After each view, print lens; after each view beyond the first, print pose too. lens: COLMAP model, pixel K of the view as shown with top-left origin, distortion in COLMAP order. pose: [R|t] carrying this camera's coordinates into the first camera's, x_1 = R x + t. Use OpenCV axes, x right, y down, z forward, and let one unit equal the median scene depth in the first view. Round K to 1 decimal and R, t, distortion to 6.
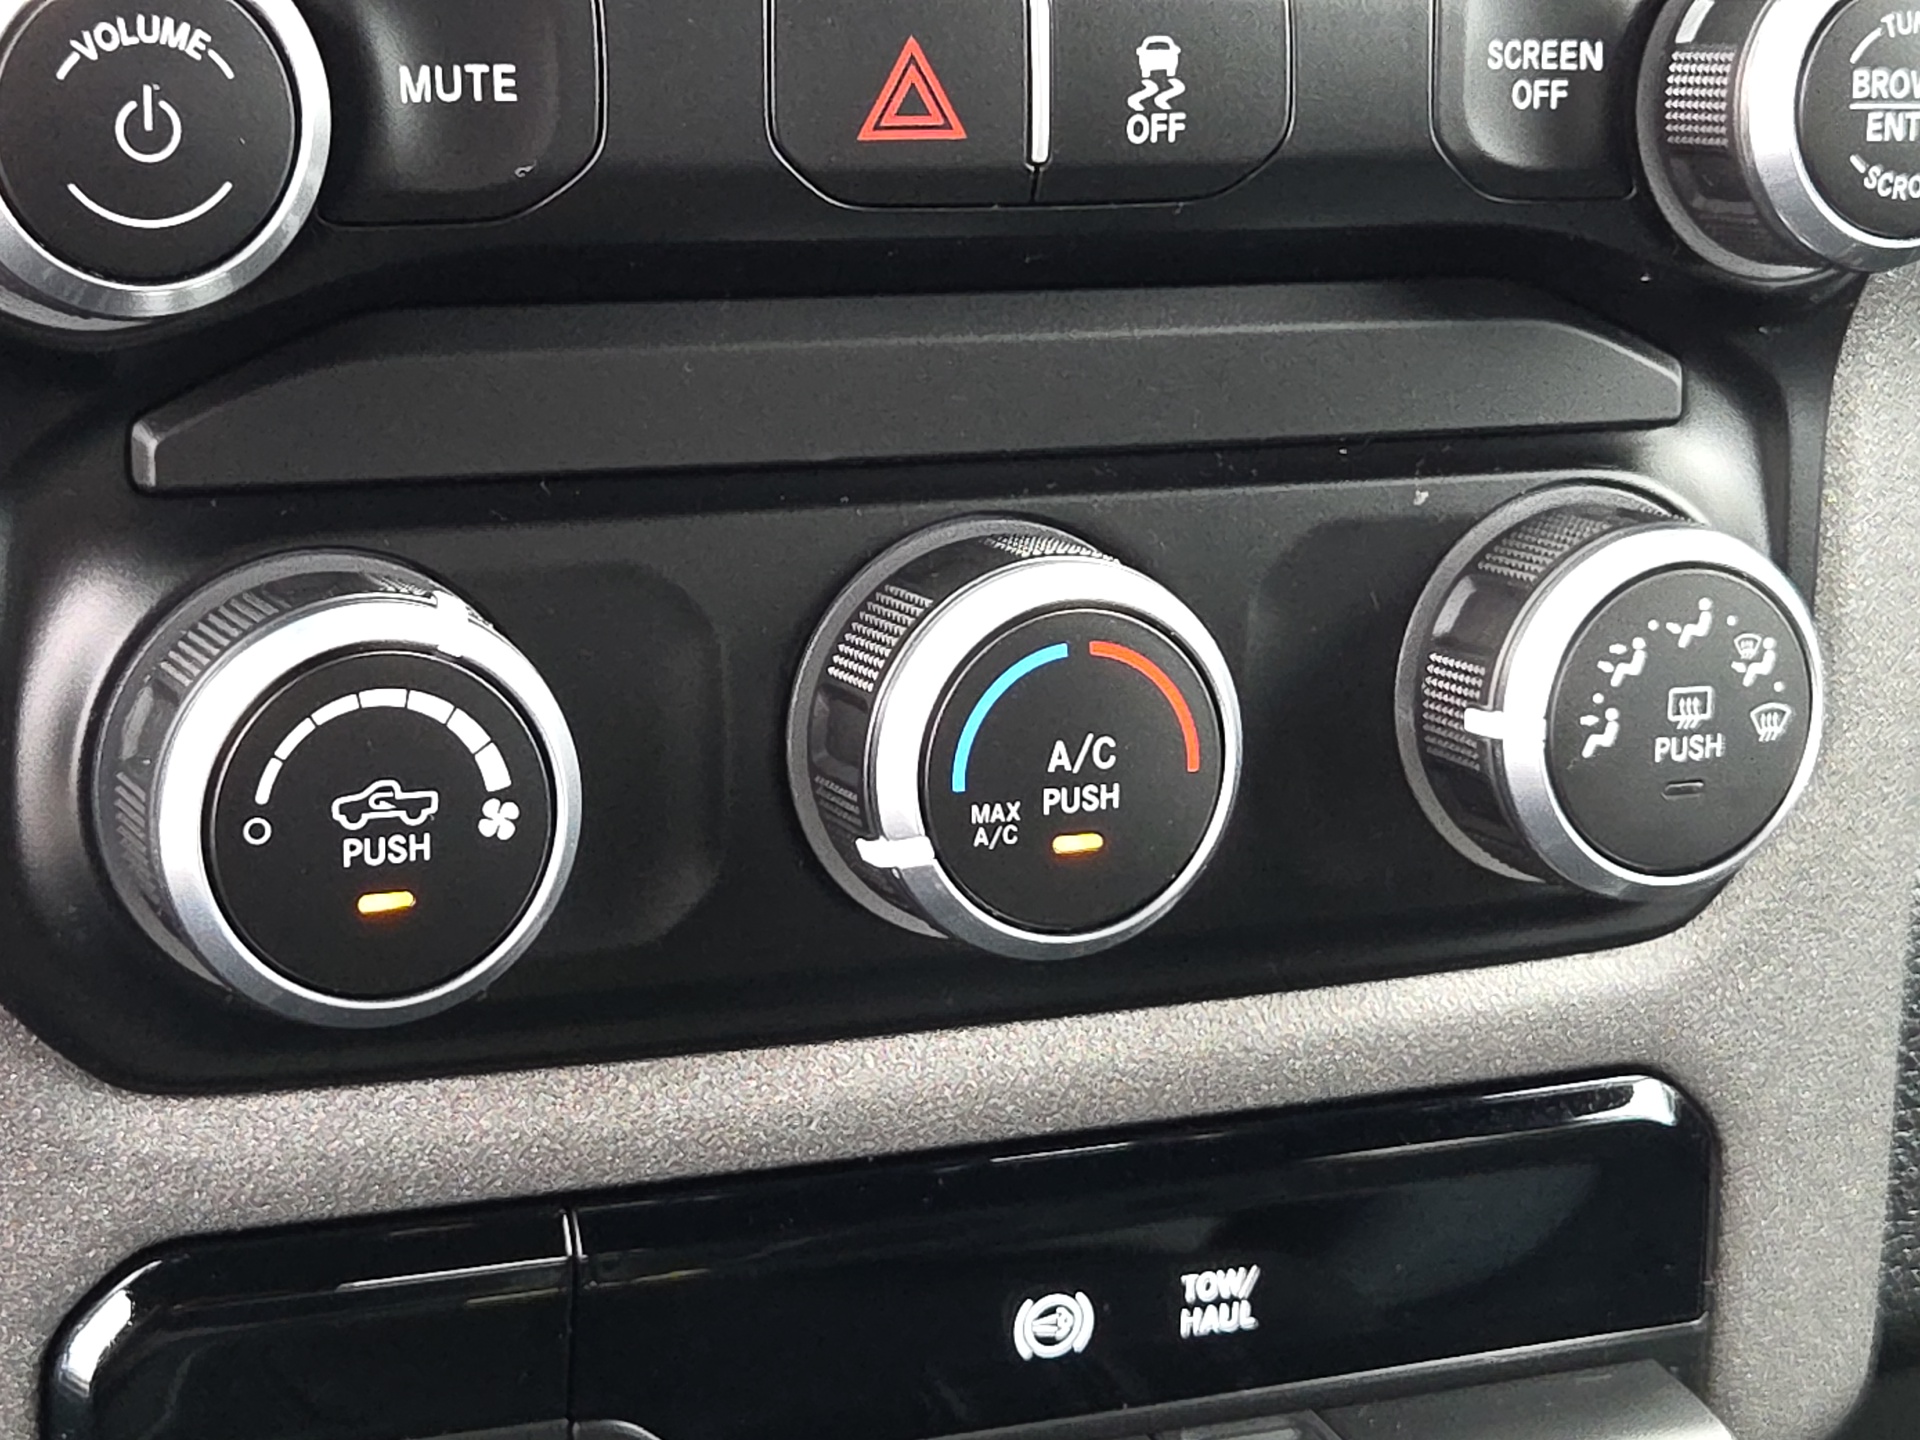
lens RADIAL K [[4092.0, 0, 960.0], [0, 4092.0, 720.0], [0, 0, 1]] dist [0.004764, 0.038618]
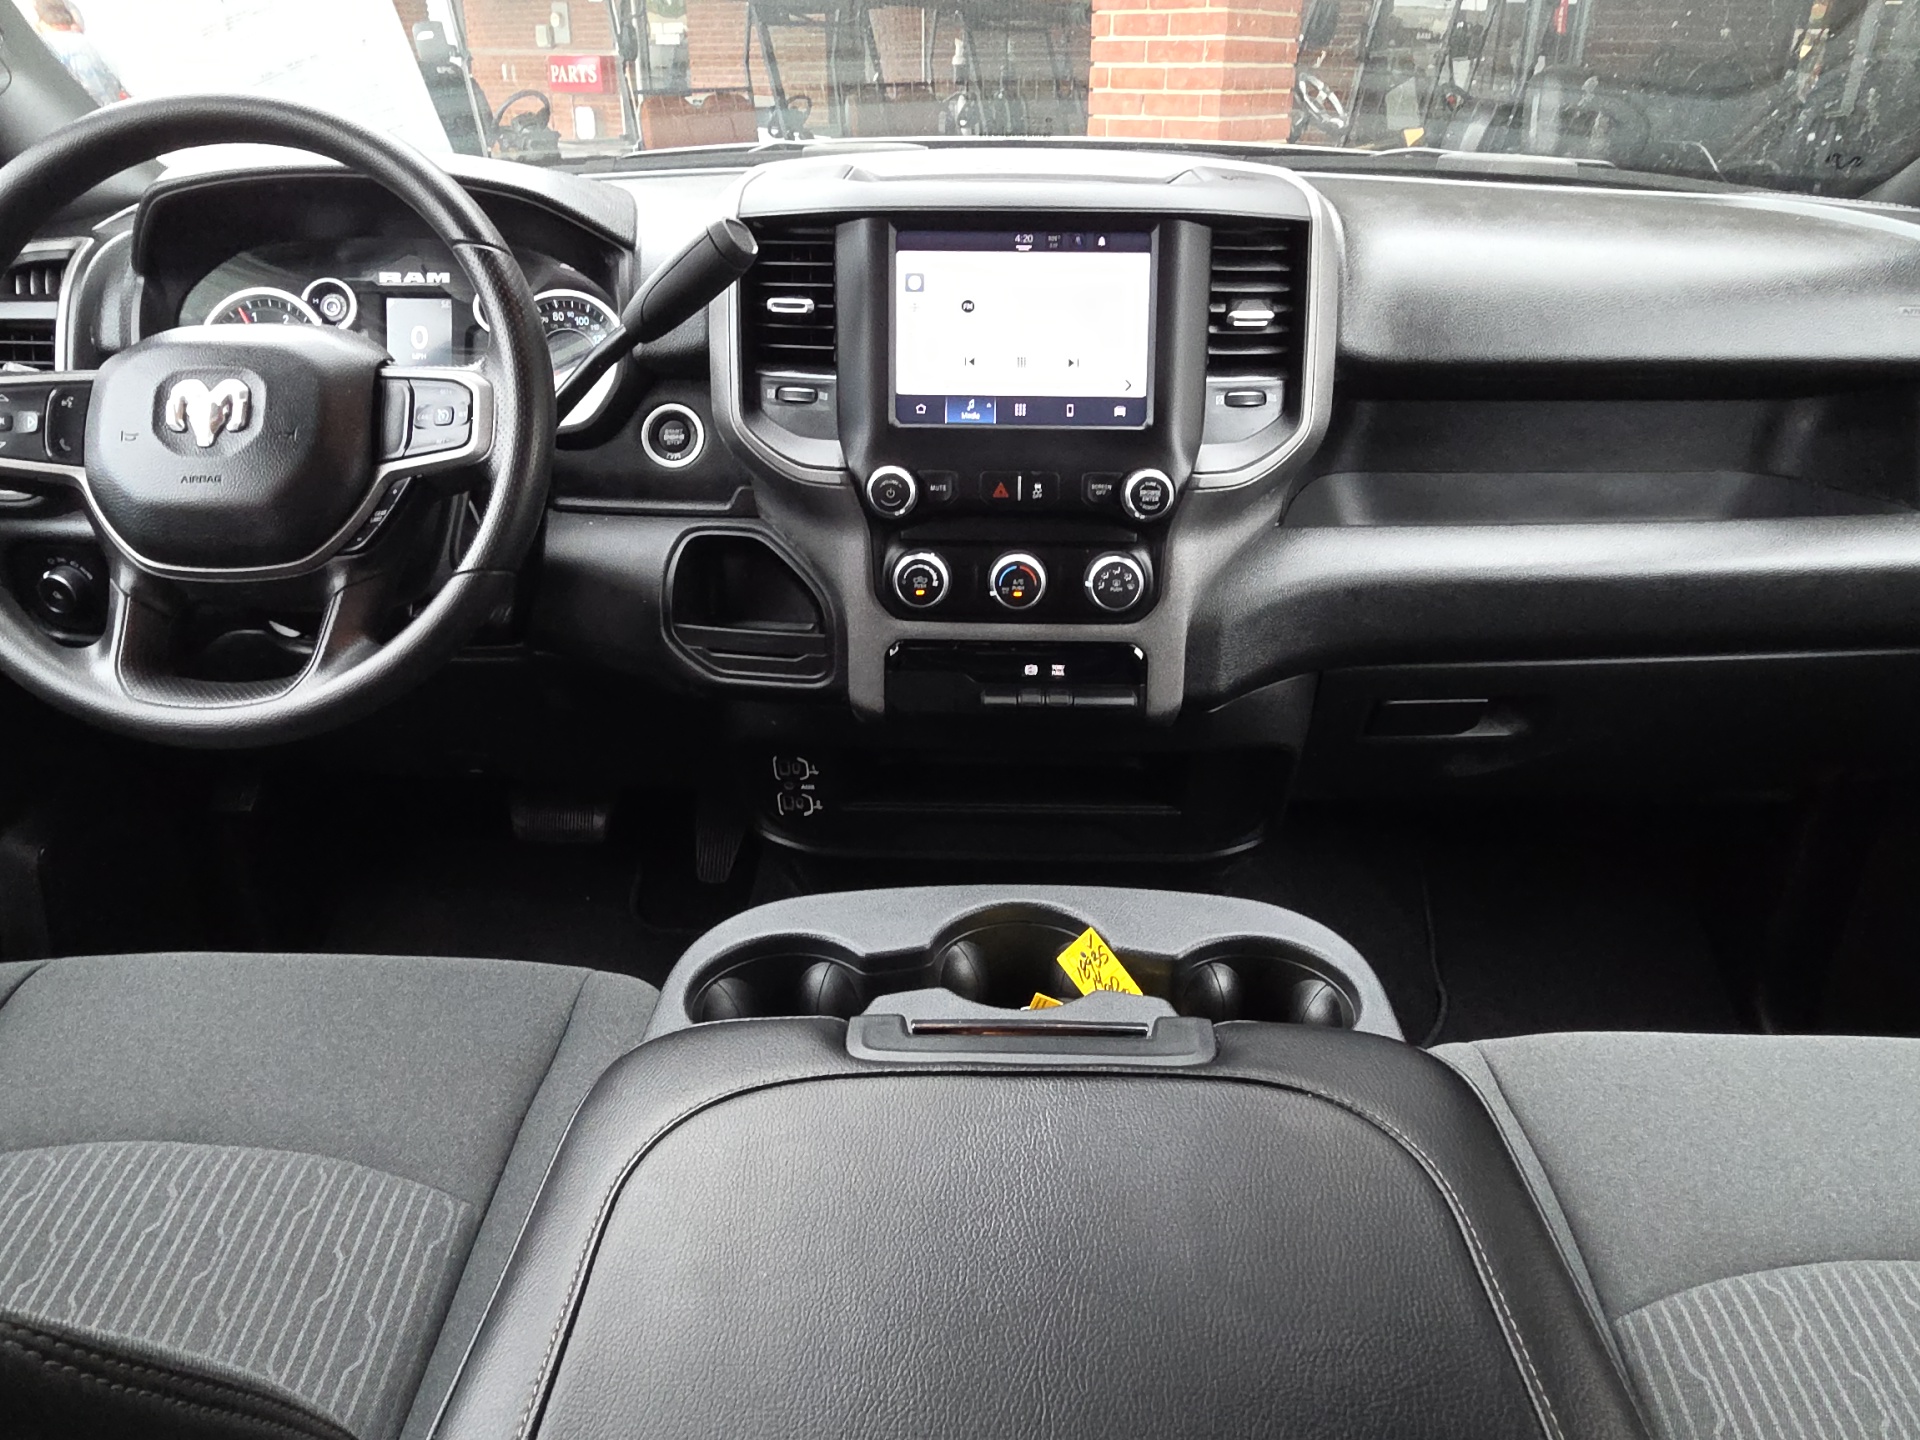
lens RADIAL K [[1358.4, 0, 960.0], [0, 1358.4, 720.0], [0, 0, 1]] dist [0.002954, 0.001715]
pose [[0.905891, 0.096295, -0.412418, 0.948359], [-0.082151, 0.995266, 0.051938, 0.134974], [0.415467, -0.013170, 0.909513, -1.237277]]
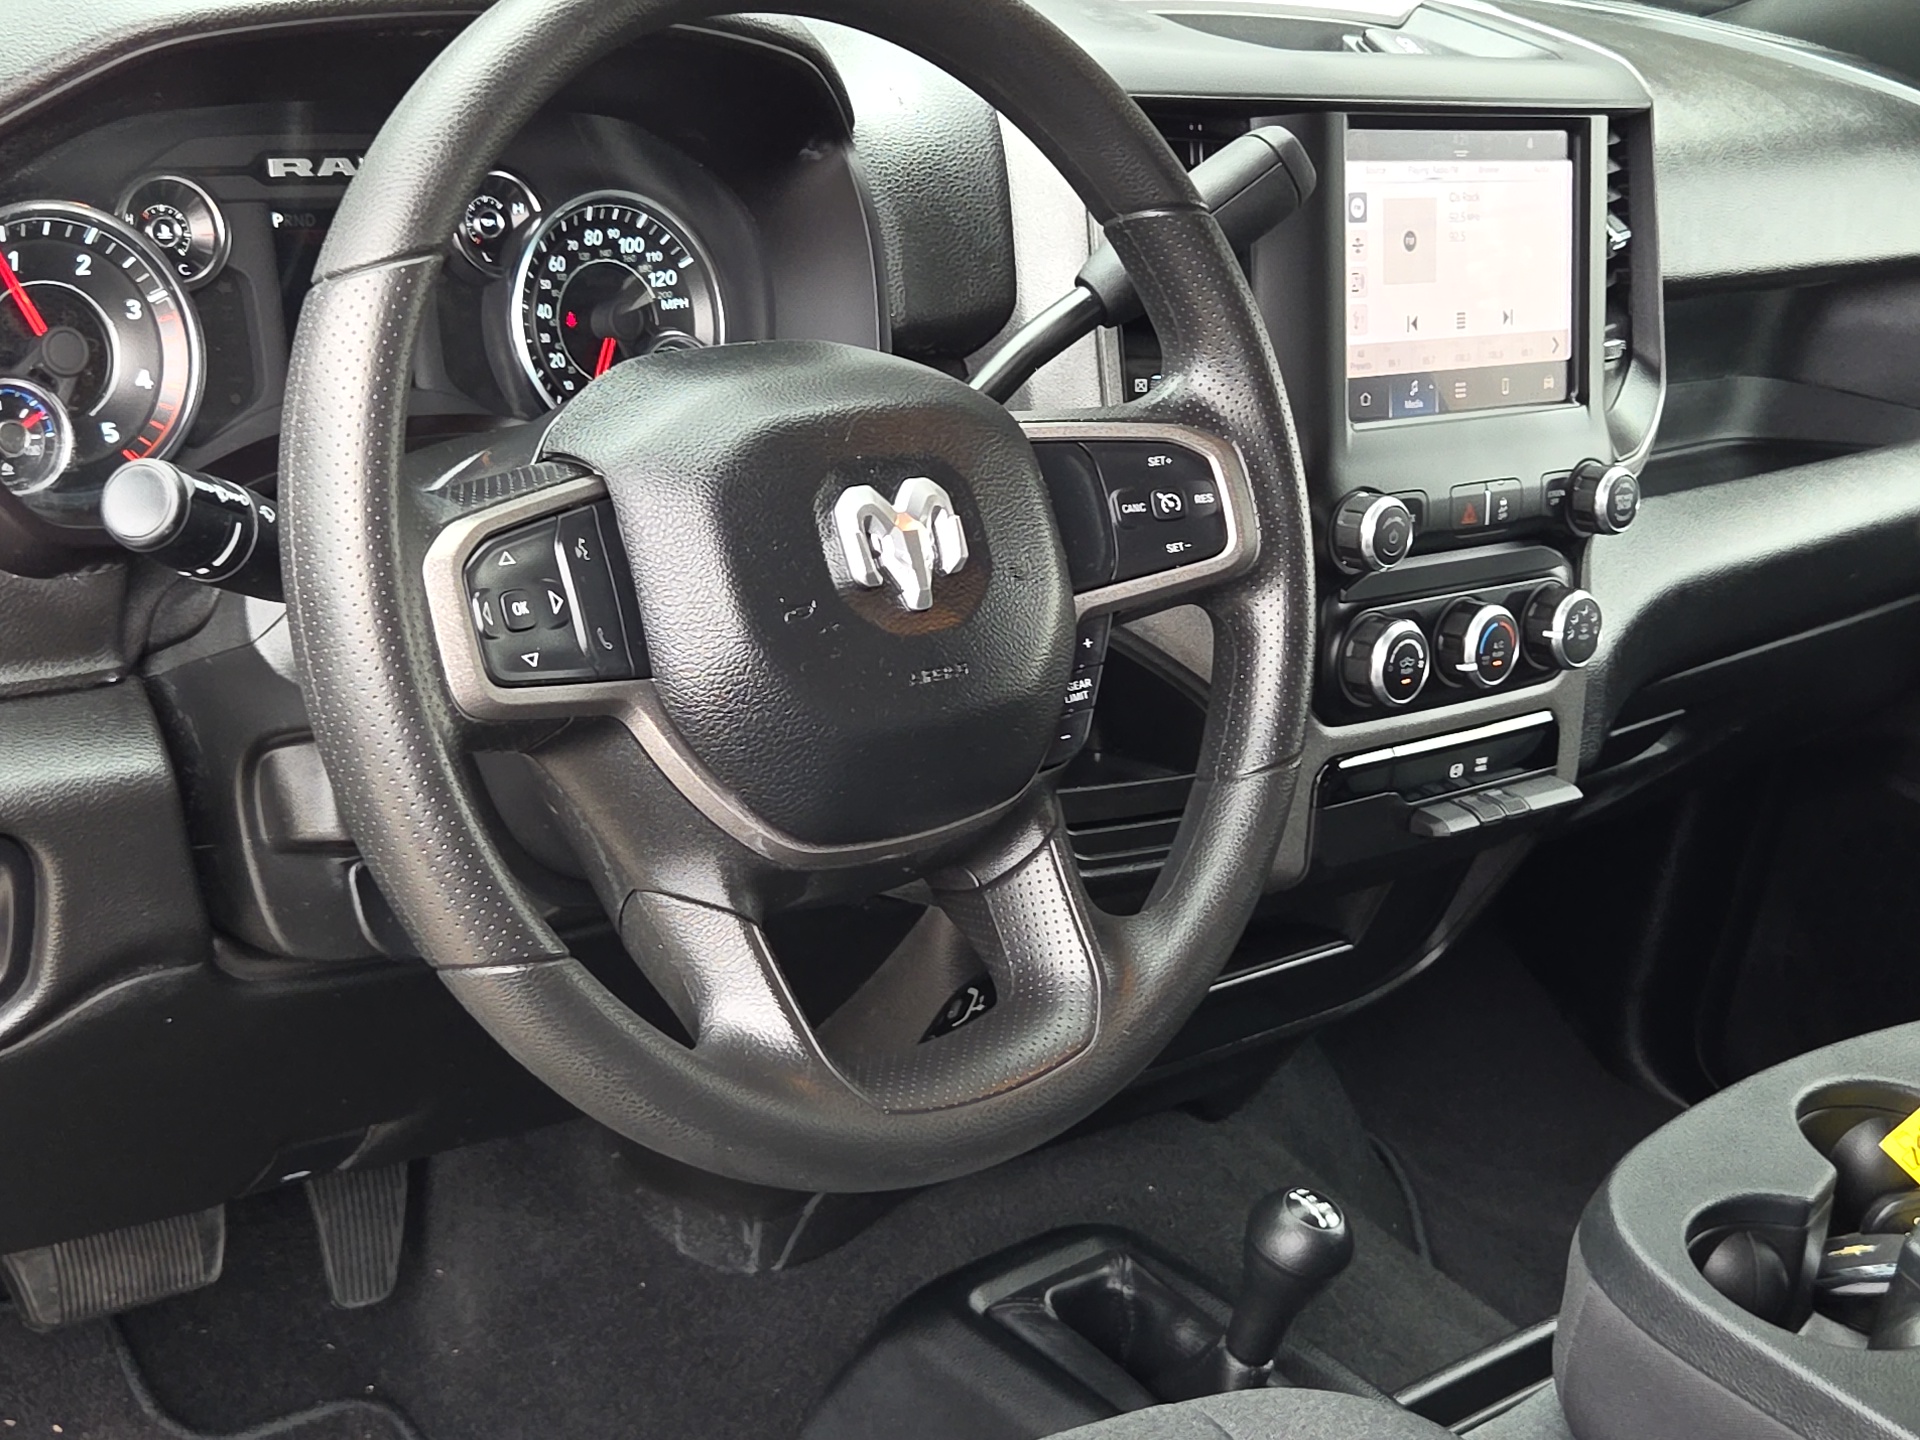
lens RADIAL K [[2813.2, 0, 960.0], [0, 2813.2, 720.0], [0, 0, 1]] dist [-0.007989, 0.006718]
pose [[0.943934, -0.063243, 0.324019, -1.663259], [0.051346, 0.997660, 0.045144, -0.086448], [-0.326116, -0.025976, 0.944973, -1.962824]]
